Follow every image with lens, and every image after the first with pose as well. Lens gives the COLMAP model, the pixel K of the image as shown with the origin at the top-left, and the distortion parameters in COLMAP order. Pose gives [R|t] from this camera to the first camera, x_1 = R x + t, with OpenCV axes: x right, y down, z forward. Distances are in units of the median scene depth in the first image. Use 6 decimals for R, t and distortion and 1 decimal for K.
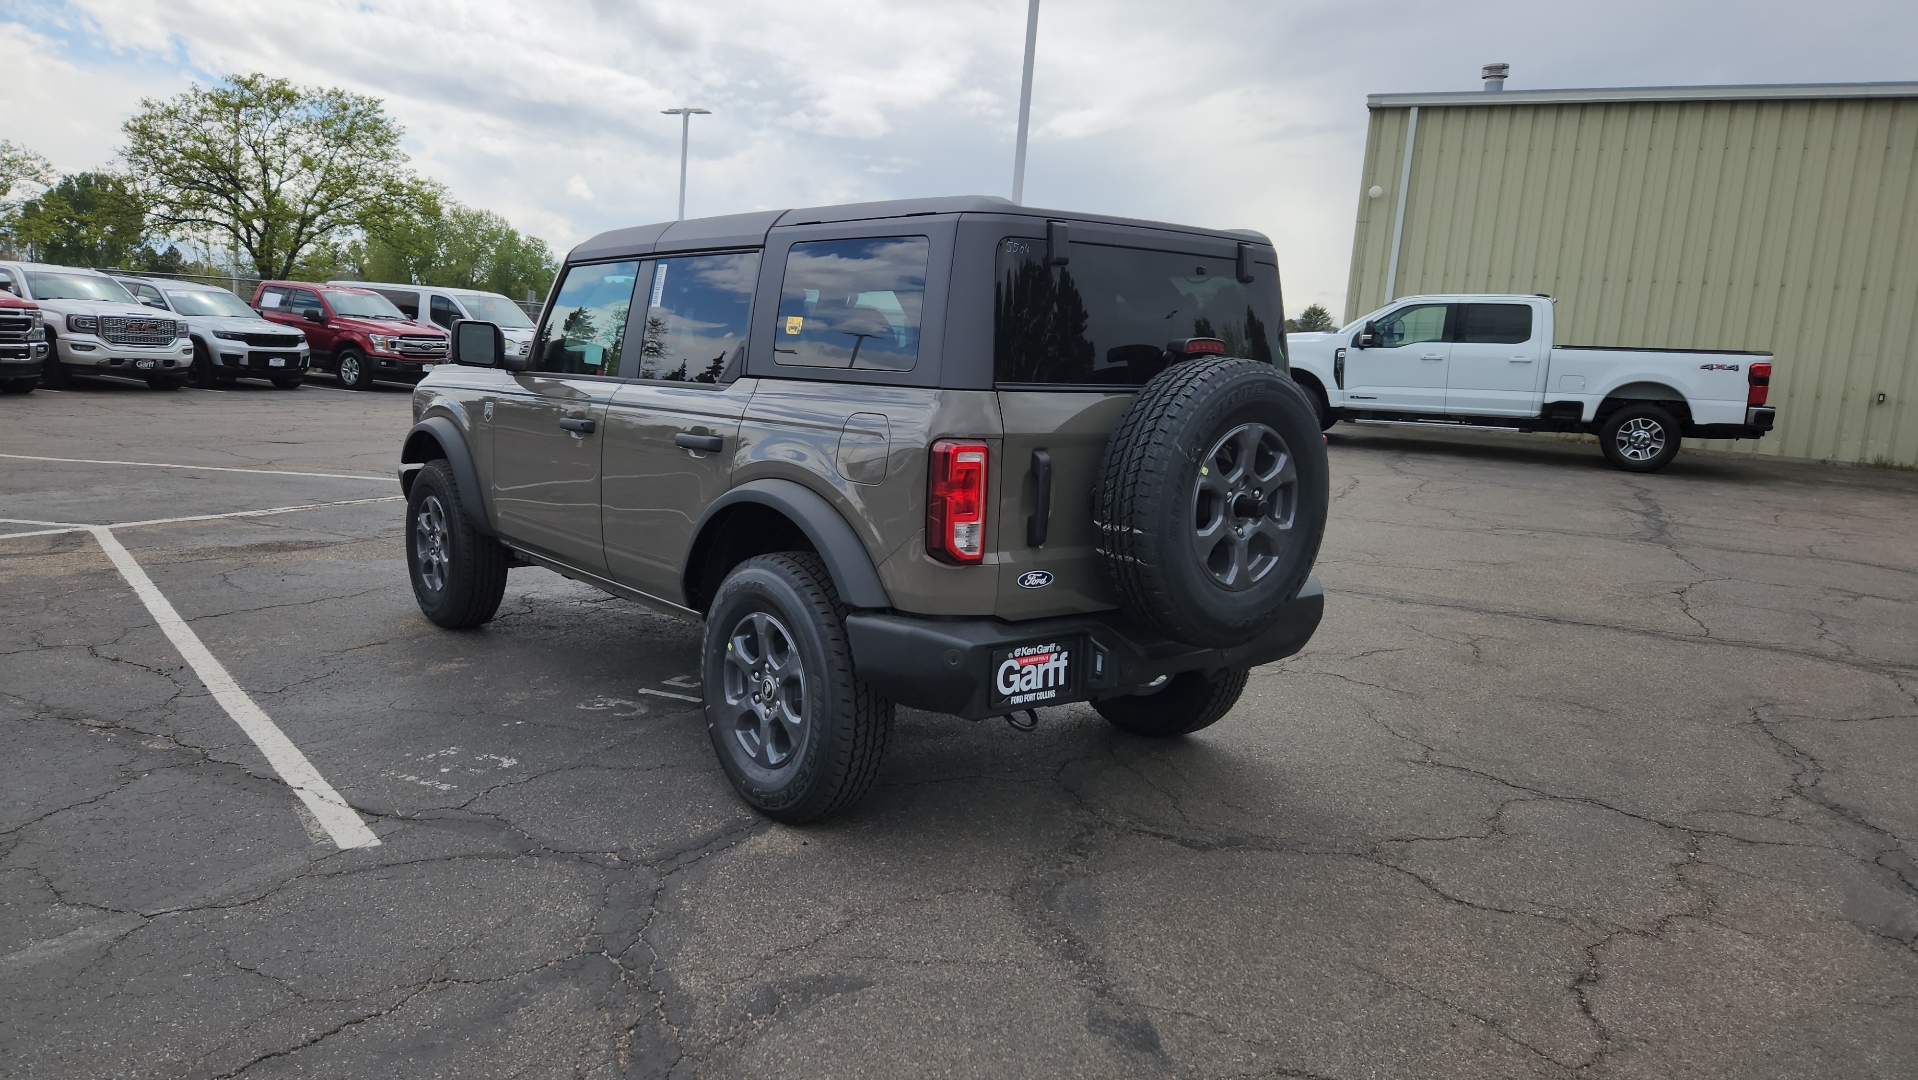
lens RADIAL K [[1283.2, 0, 915.5], [0, 1283.2, 514.7], [0, 0, 1]] dist [0.068685, -0.056015]
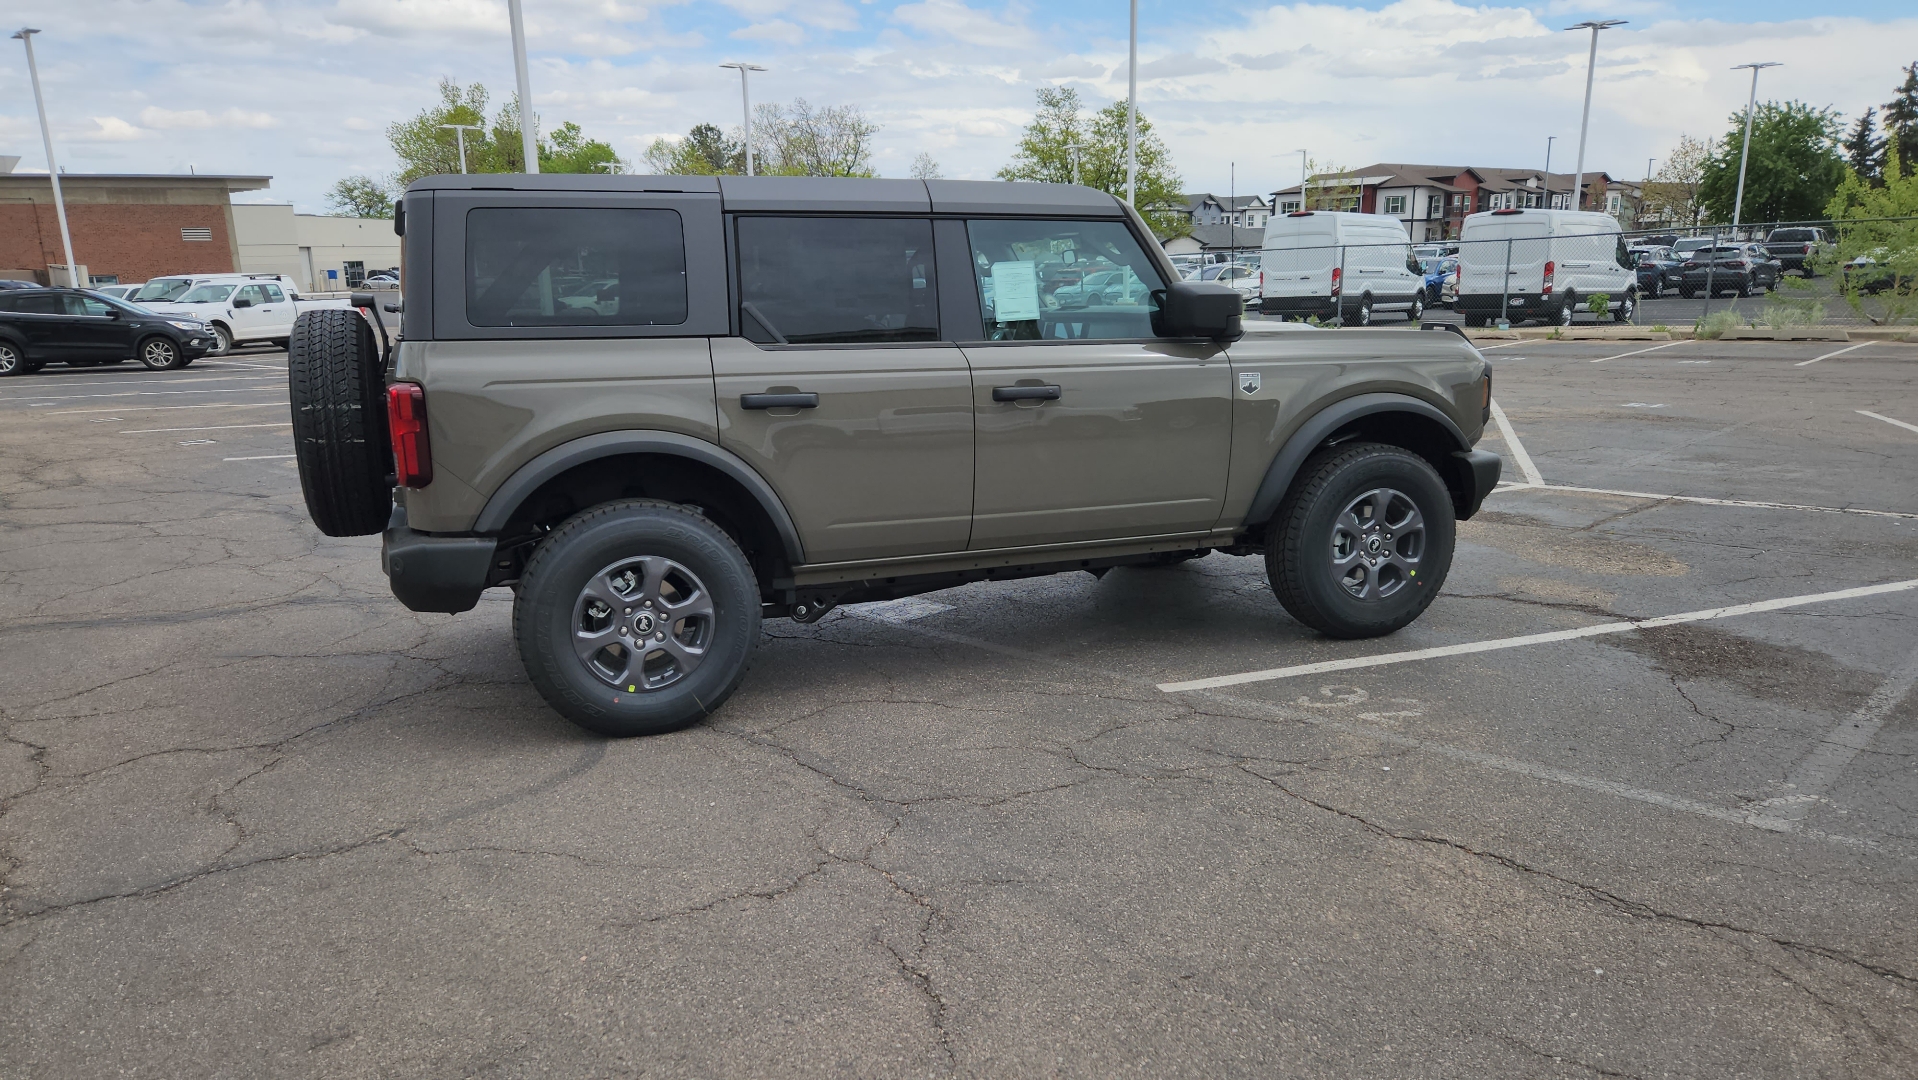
lens RADIAL K [[1286.7, 0, 921.8], [0, 1286.7, 556.0], [0, 0, 1]] dist [0.068968, -0.055738]
pose [[-0.319260, 0.149377, -0.935820, 0.875911], [-0.112644, 0.974516, 0.193983, -0.134859], [0.940949, 0.167346, -0.294298, 1.329045]]
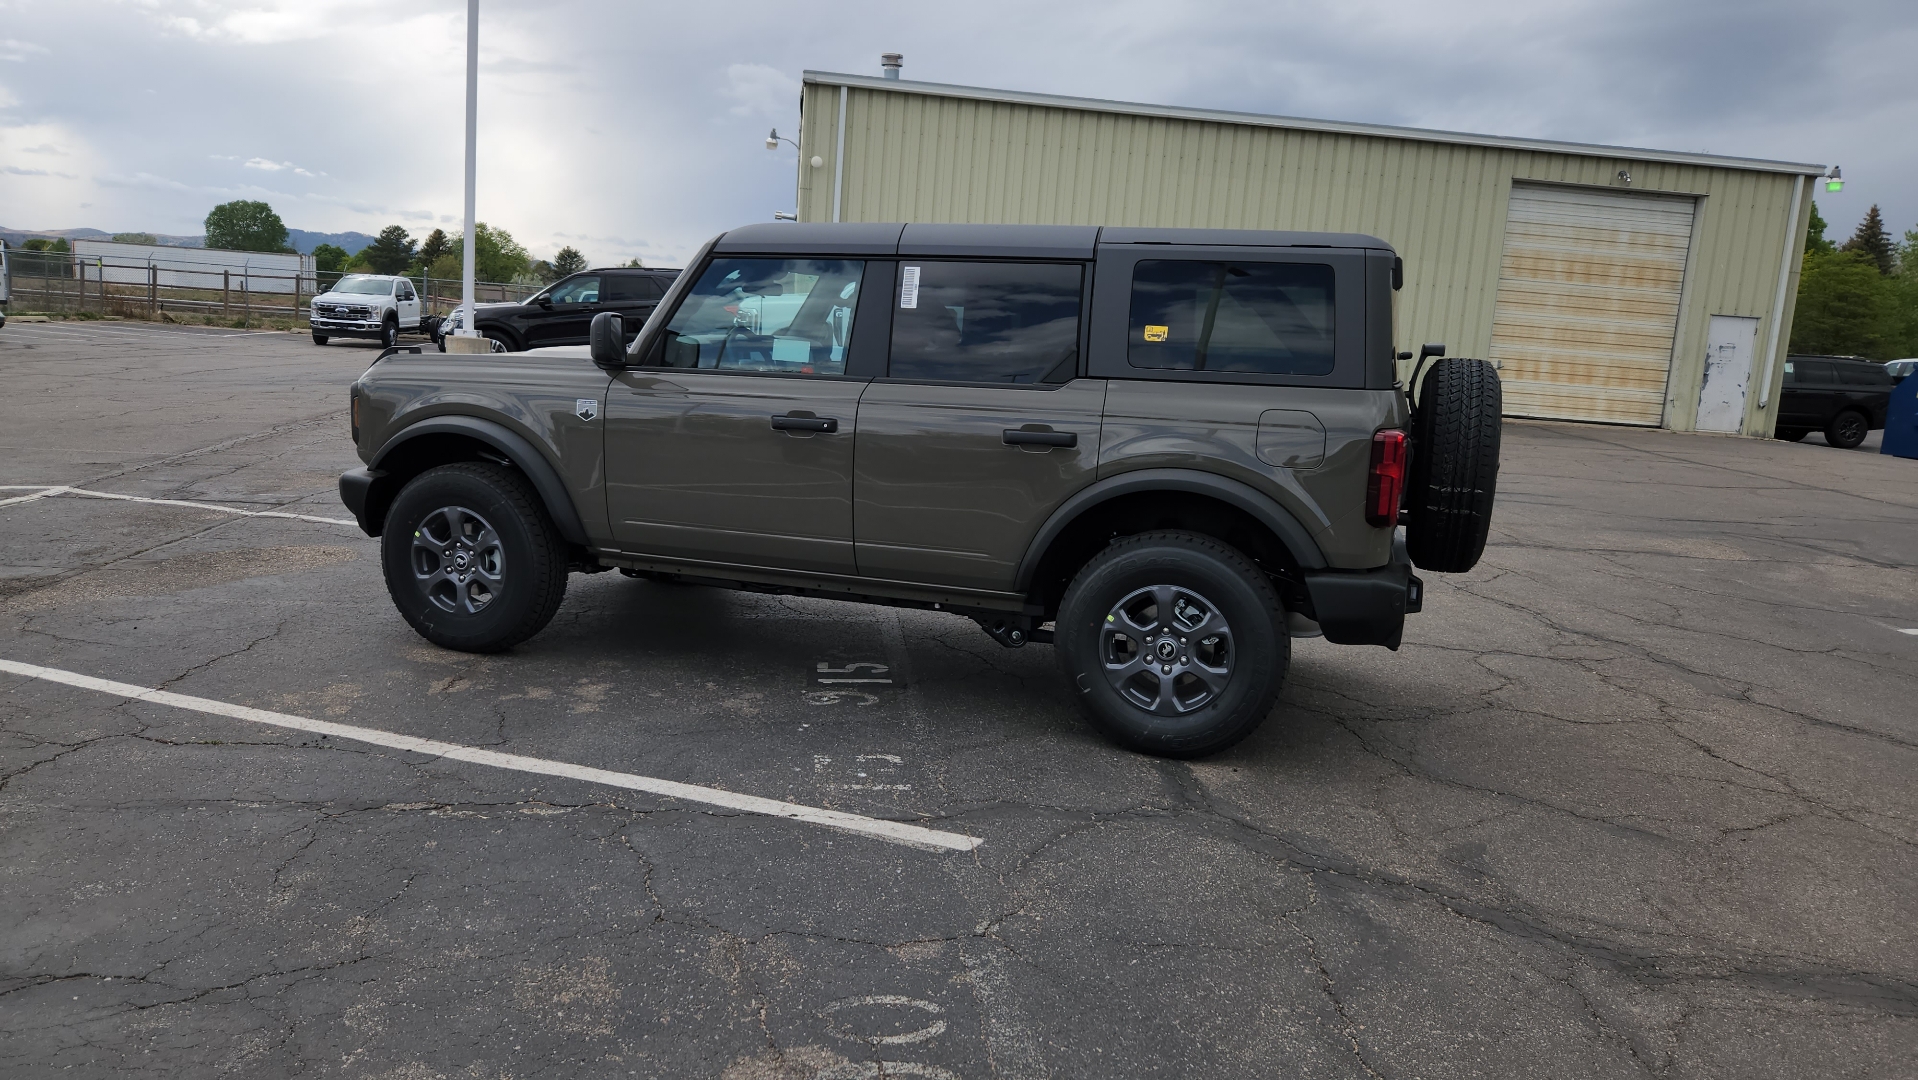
lens RADIAL K [[1283.2, 0, 927.5], [0, 1283.2, 519.2], [0, 0, 1]] dist [0.068685, -0.056015]
pose [[0.840460, -0.084049, 0.535315, -0.657435], [0.058512, 0.996198, 0.064546, -0.049950], [-0.538705, -0.022926, 0.842183, 0.101977]]
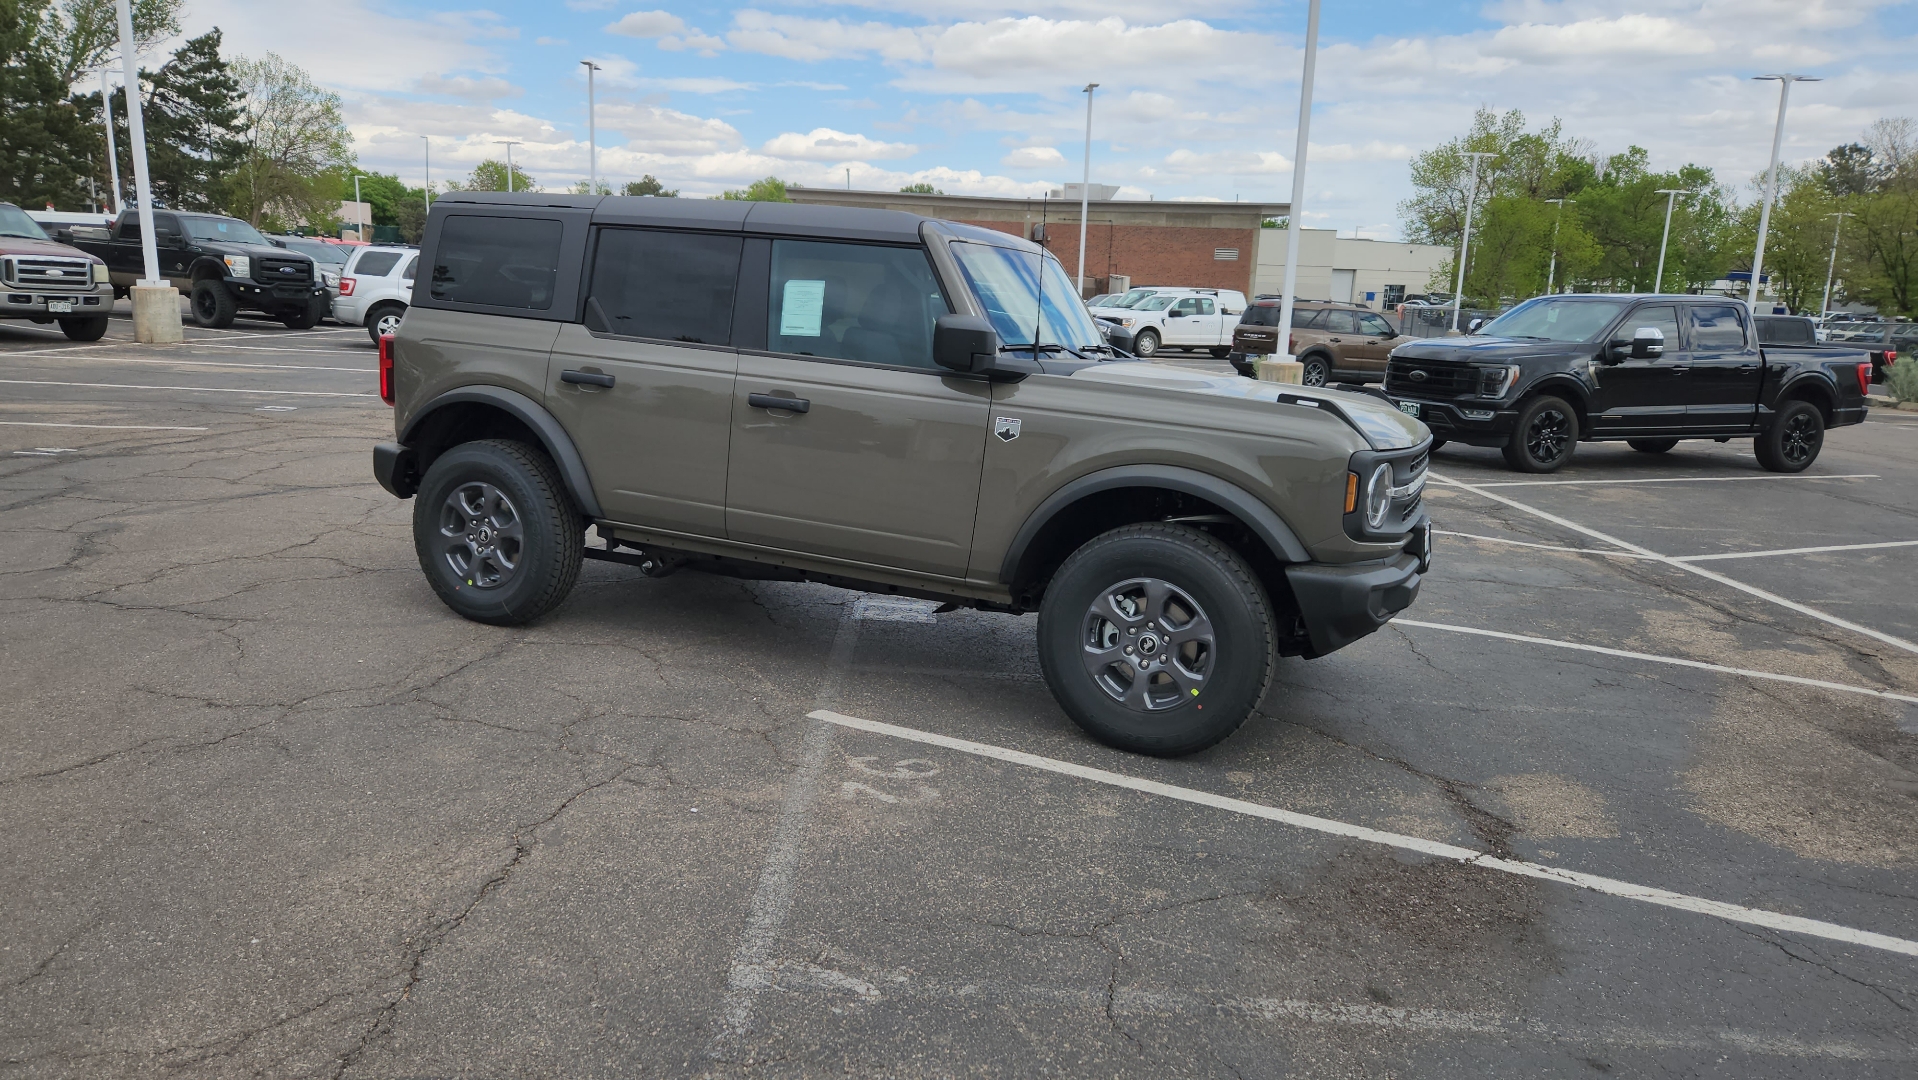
lens RADIAL K [[1283.2, 0, 922.0], [0, 1283.2, 535.9], [0, 0, 1]] dist [0.068685, -0.056015]
pose [[-0.887561, -0.017628, -0.460353, 0.348576], [-0.158662, 0.949832, 0.269529, -0.255048], [0.432507, 0.312264, -0.845830, 1.972119]]
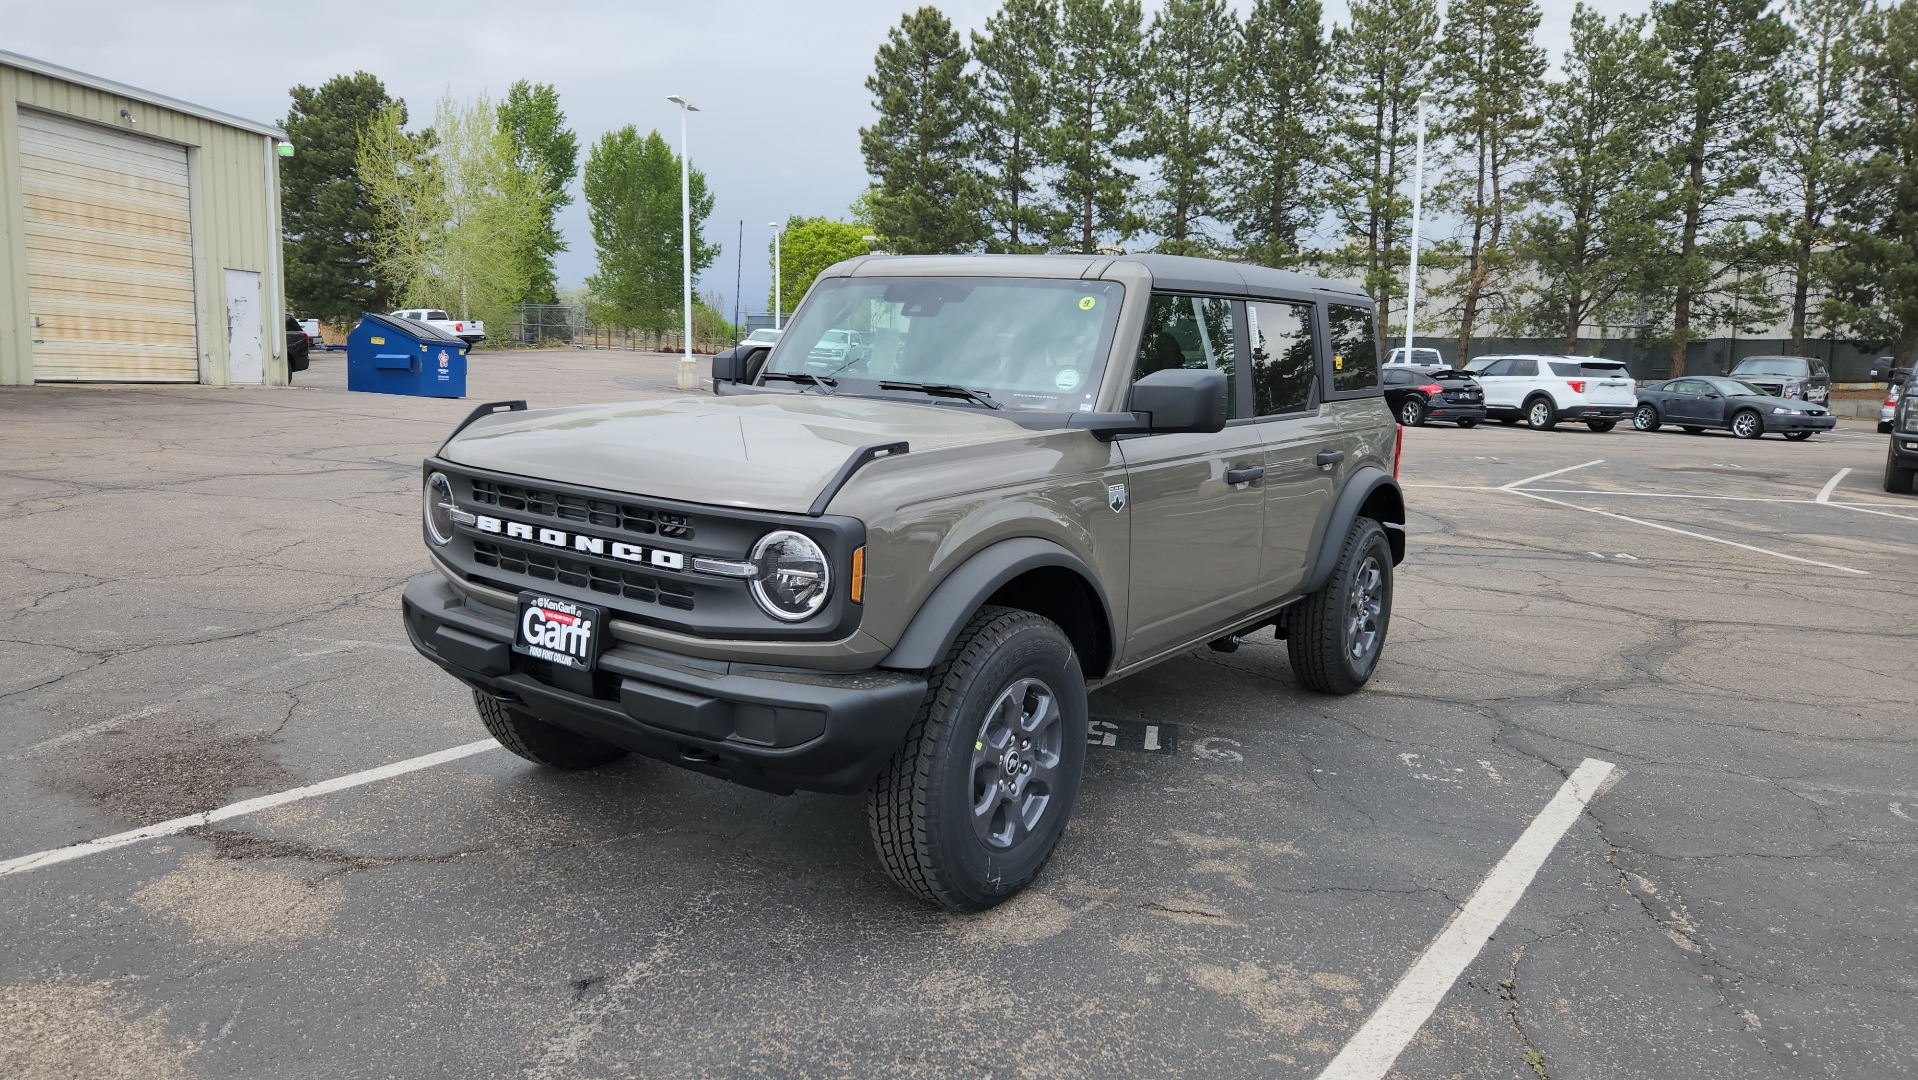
lens RADIAL K [[1286.7, 0, 925.2], [0, 1286.7, 516.1], [0, 0, 1]] dist [0.068968, -0.055738]
pose [[-0.265078, -0.183500, 0.946605, -1.005940], [0.075429, 0.974770, 0.210082, -0.234144], [-0.961272, 0.127090, -0.244548, 1.334362]]
